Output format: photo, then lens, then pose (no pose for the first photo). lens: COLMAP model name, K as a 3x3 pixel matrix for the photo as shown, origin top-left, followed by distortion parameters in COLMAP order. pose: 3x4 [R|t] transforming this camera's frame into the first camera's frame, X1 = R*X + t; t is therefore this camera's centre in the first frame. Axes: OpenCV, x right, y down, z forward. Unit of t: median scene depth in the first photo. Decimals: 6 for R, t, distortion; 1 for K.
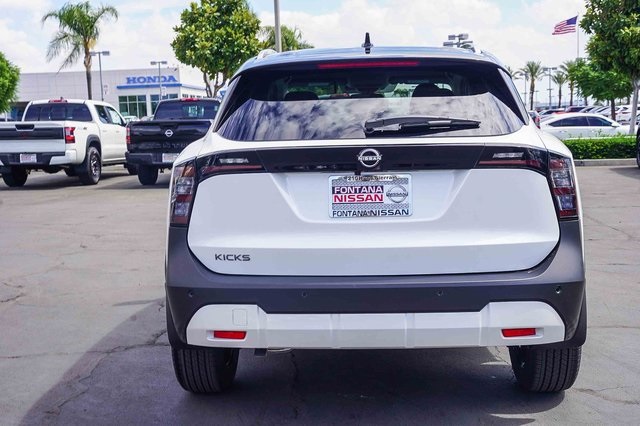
lens RADIAL K [[808.2, 0, 322.5], [0, 808.2, 213.1], [0, 0, 1]] dist [0.082505, 0.000000]
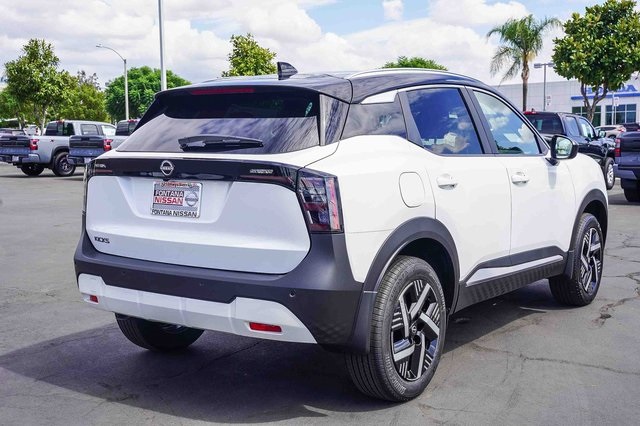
lens RADIAL K [[808.2, 0, 317.1], [0, 808.2, 211.8], [0, 0, 1]] dist [0.082505, 0.000000]
pose [[0.846404, 0.073510, -0.527444, 0.876495], [-0.081242, 0.996658, 0.008534, -0.029709], [0.526308, 0.035628, 0.849547, 0.069346]]
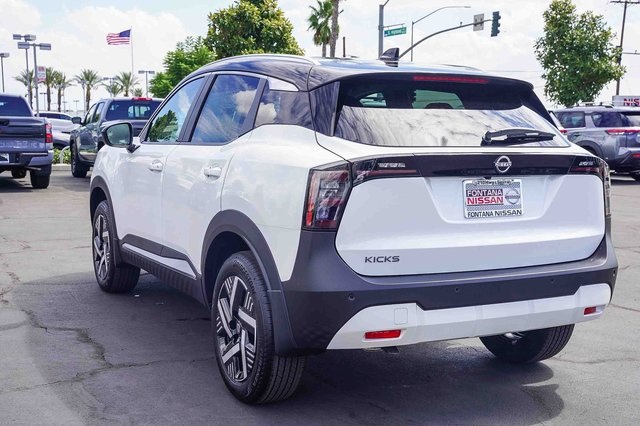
lens RADIAL K [[808.2, 0, 316.9], [0, 808.2, 214.3], [0, 0, 1]] dist [0.082505, 0.000000]
pose [[0.861281, -0.018419, 0.507795, -0.710788], [0.023176, 0.999727, -0.003048, -0.001324], [-0.507600, 0.014394, 0.861473, 0.156082]]
